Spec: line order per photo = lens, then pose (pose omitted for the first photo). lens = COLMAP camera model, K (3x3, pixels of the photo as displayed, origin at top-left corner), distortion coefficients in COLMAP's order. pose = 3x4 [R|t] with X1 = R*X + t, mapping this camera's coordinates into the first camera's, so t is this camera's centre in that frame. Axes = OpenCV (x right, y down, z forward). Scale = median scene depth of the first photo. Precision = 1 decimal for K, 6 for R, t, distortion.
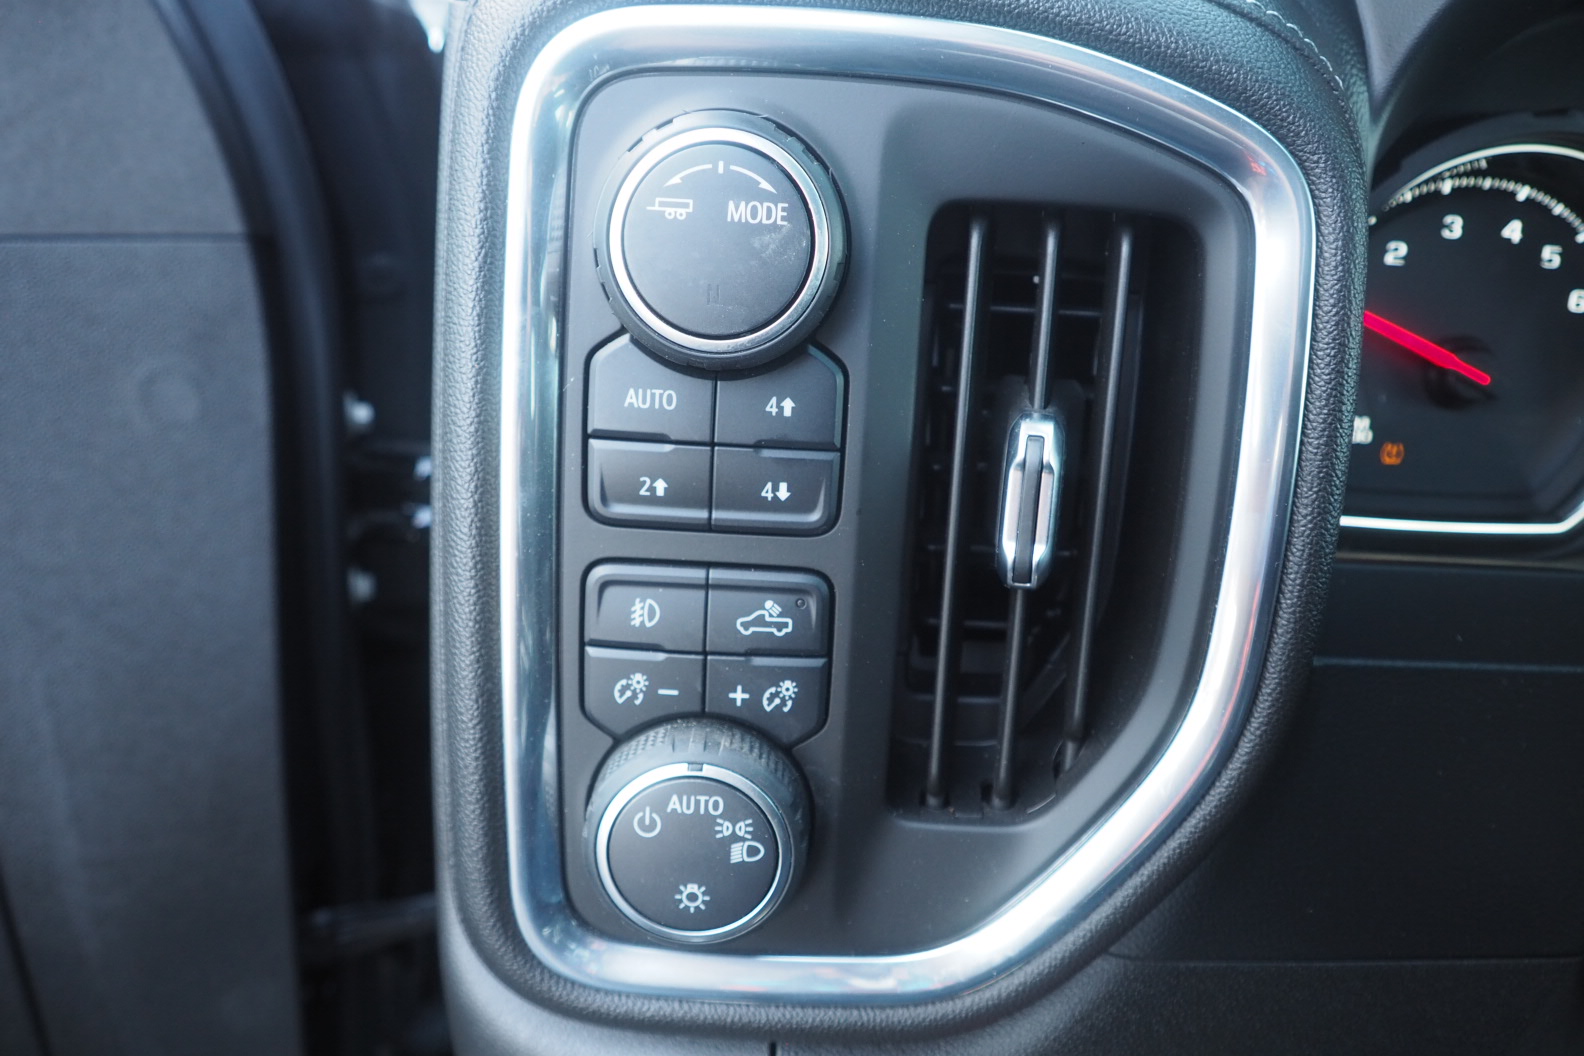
lens RADIAL K [[1131.2, 0, 792.0], [0, 1131.2, 528.0], [0, 0, 1]] dist [-0.026506, 0.001808]
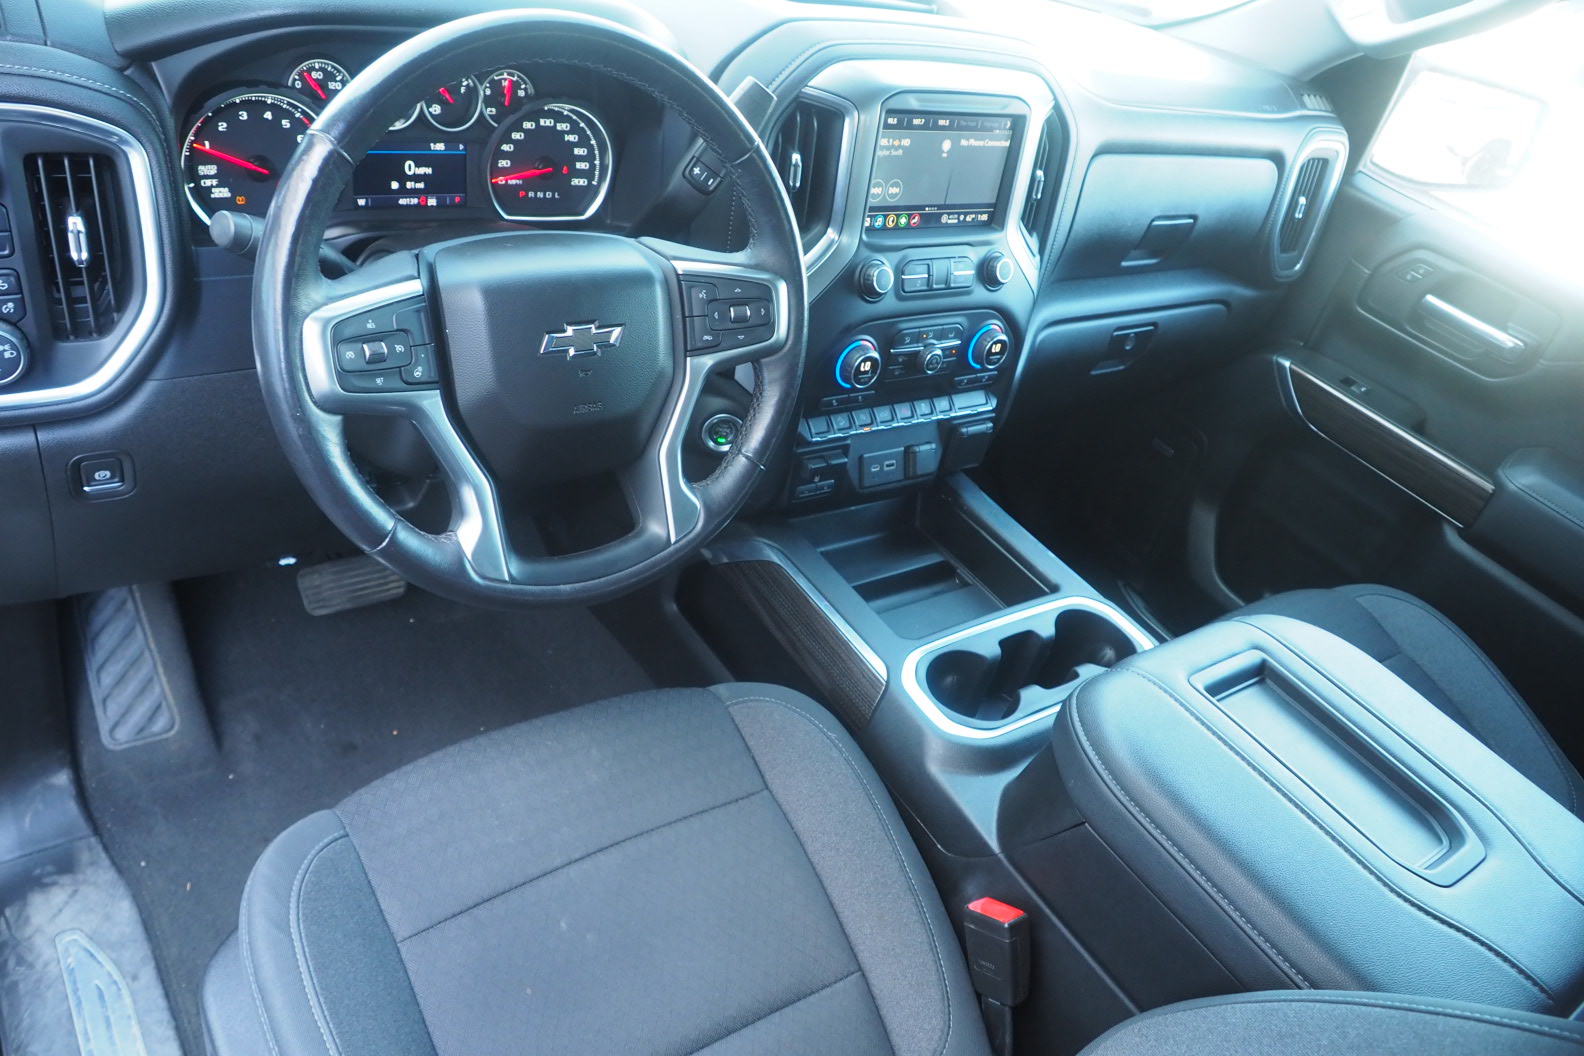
lens RADIAL K [[1131.2, 0, 792.0], [0, 1131.2, 528.0], [0, 0, 1]] dist [-0.026506, 0.001808]
pose [[0.797987, -0.235268, 0.554856, -0.131683], [0.058645, 0.946600, 0.317032, -0.131590], [-0.599814, -0.220448, 0.769172, -2.772832]]
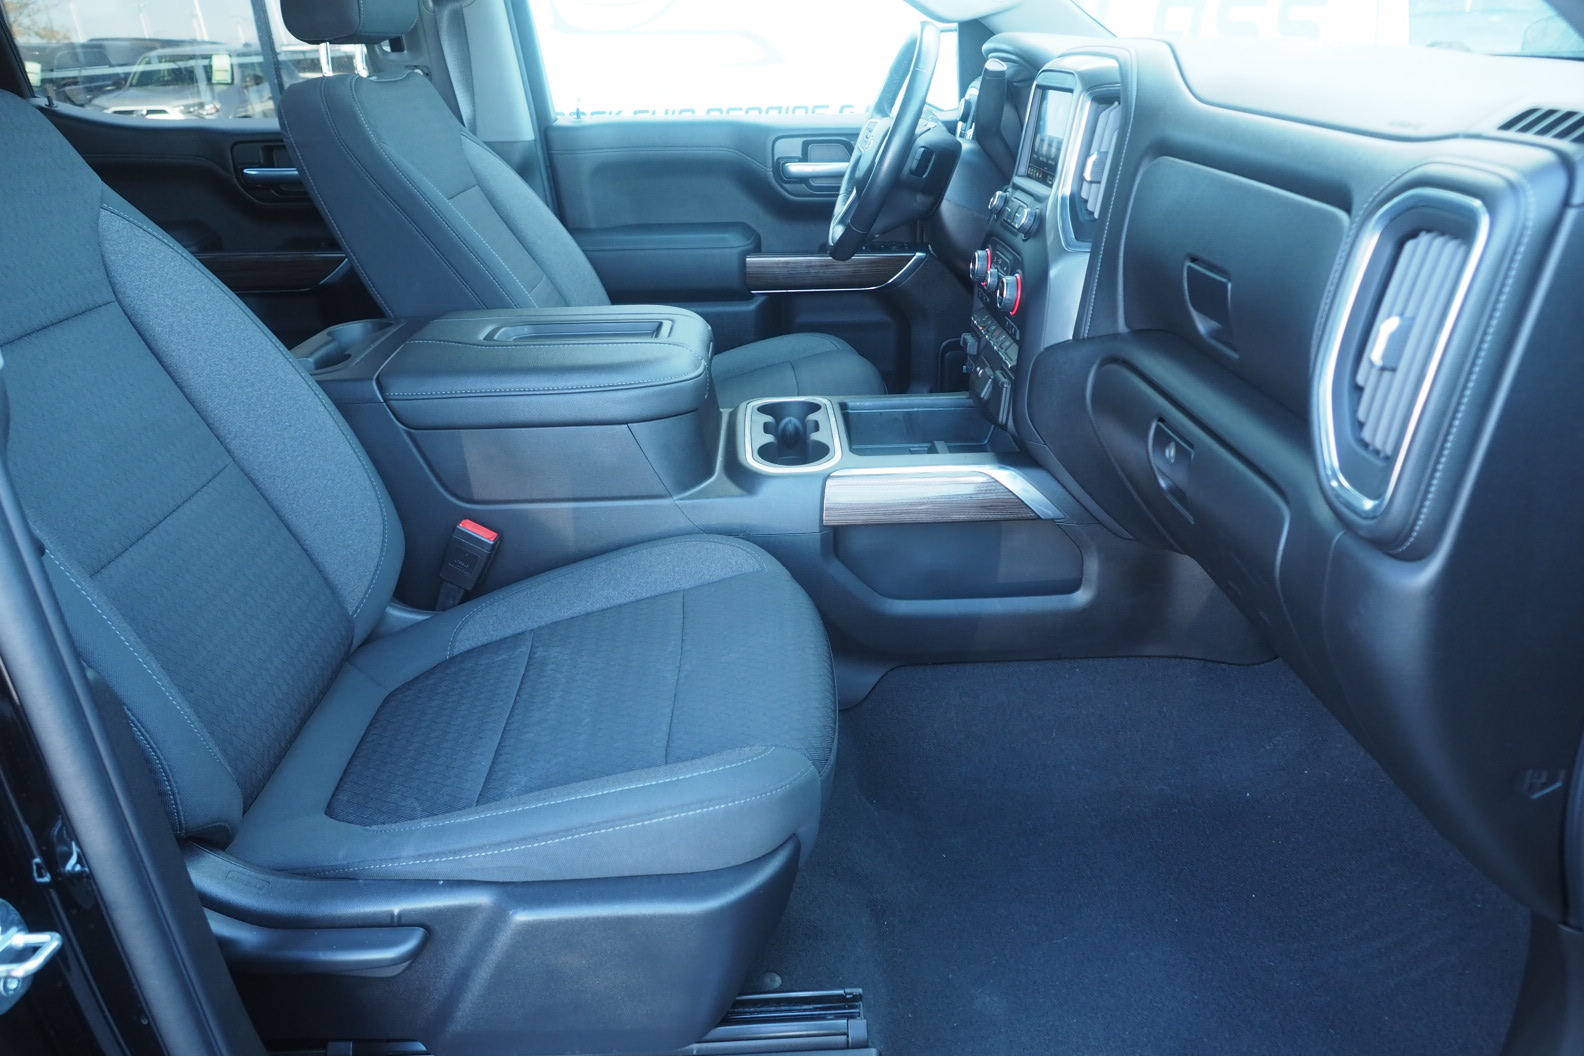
lens RADIAL K [[1131.2, 0, 792.0], [0, 1131.2, 528.0], [0, 0, 1]] dist [-0.026506, 0.001808]
pose [[0.036795, 0.340462, -0.939538, 9.311609], [-0.383691, 0.872927, 0.301297, 0.506842], [0.922728, 0.349406, 0.162752, -0.744645]]
